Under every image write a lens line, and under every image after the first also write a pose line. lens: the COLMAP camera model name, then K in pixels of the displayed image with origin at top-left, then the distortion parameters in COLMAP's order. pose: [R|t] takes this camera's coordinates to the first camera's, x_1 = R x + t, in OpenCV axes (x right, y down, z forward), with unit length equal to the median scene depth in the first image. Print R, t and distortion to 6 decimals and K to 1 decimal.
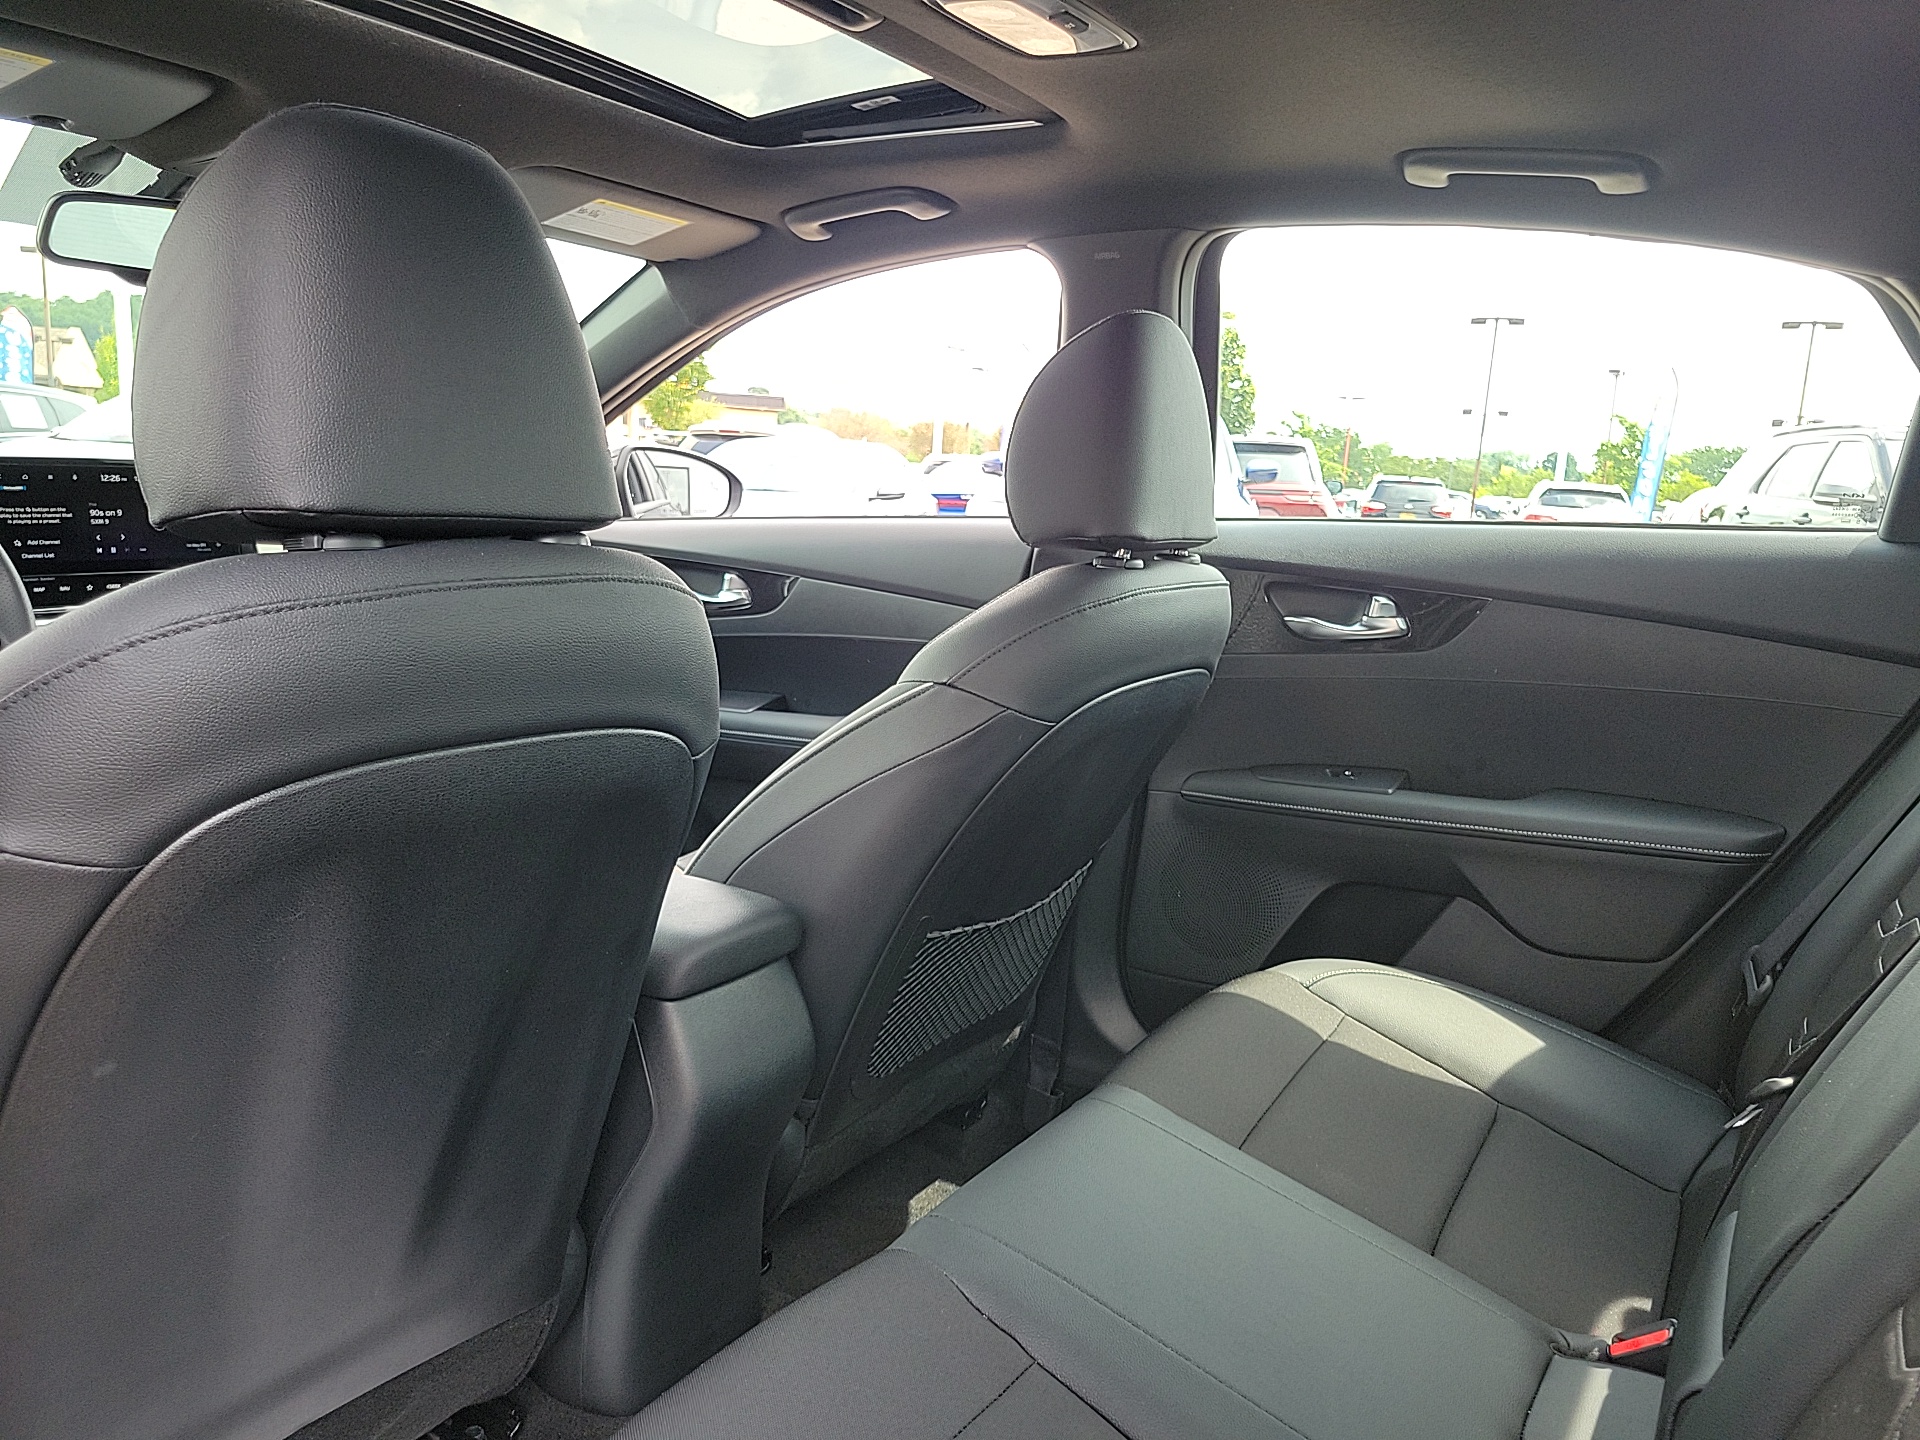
lens RADIAL K [[1457.2, 0, 955.1], [0, 1457.2, 701.8], [0, 0, 1]] dist [0.038358, -0.033520]
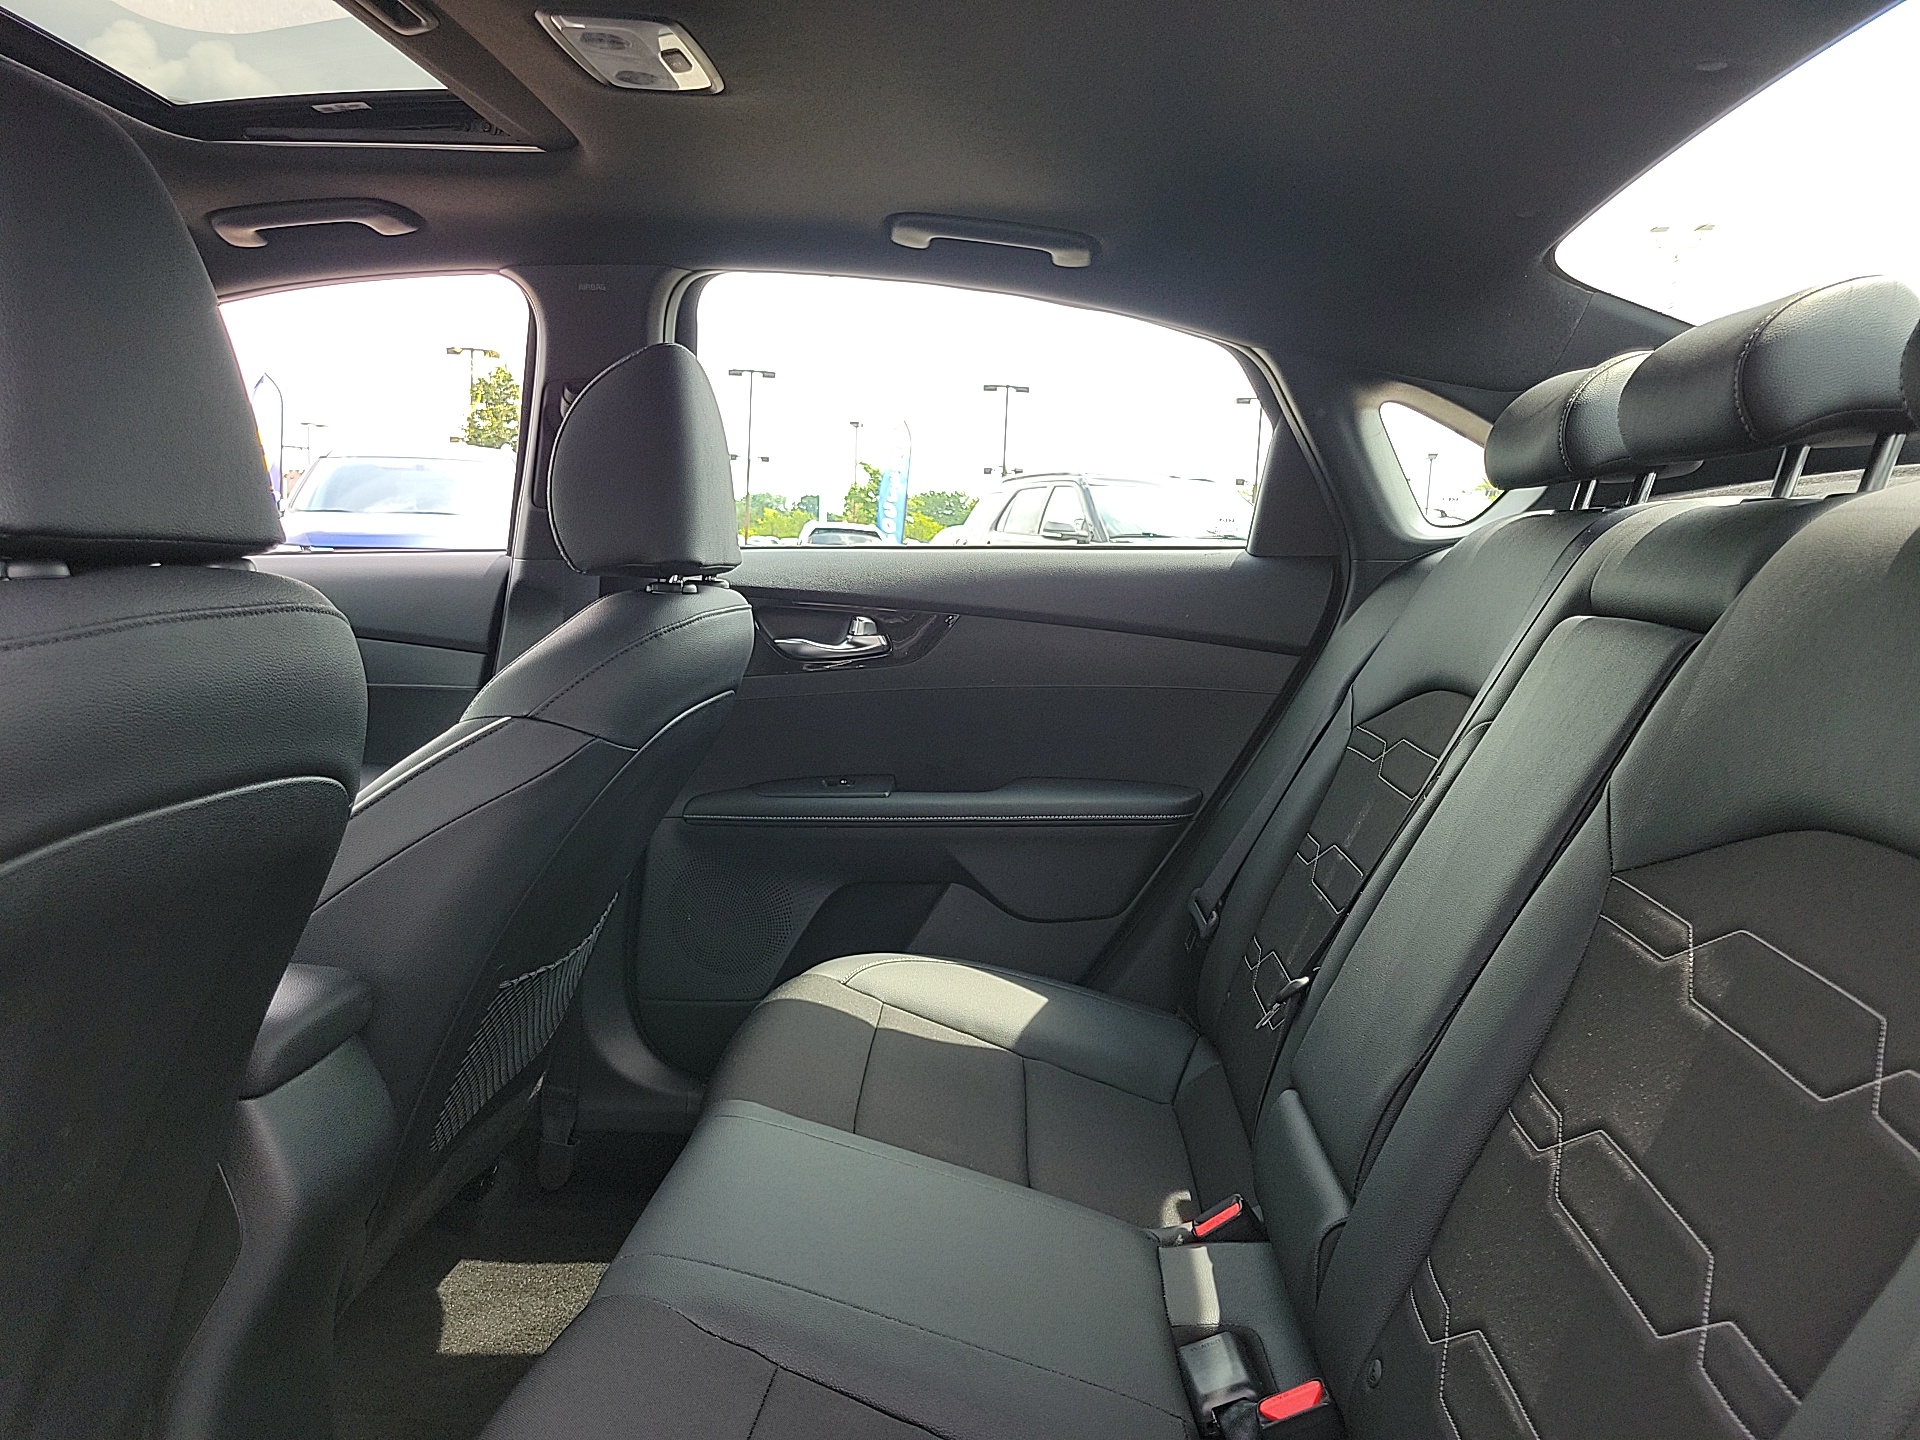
lens RADIAL K [[1457.2, 0, 938.8], [0, 1457.2, 690.2], [0, 0, 1]] dist [0.038358, -0.033520]
pose [[0.886634, -0.060114, 0.458549, -0.177374], [0.076681, 0.996901, -0.017579, 0.006707], [-0.456071, 0.050748, 0.888495, 0.015941]]
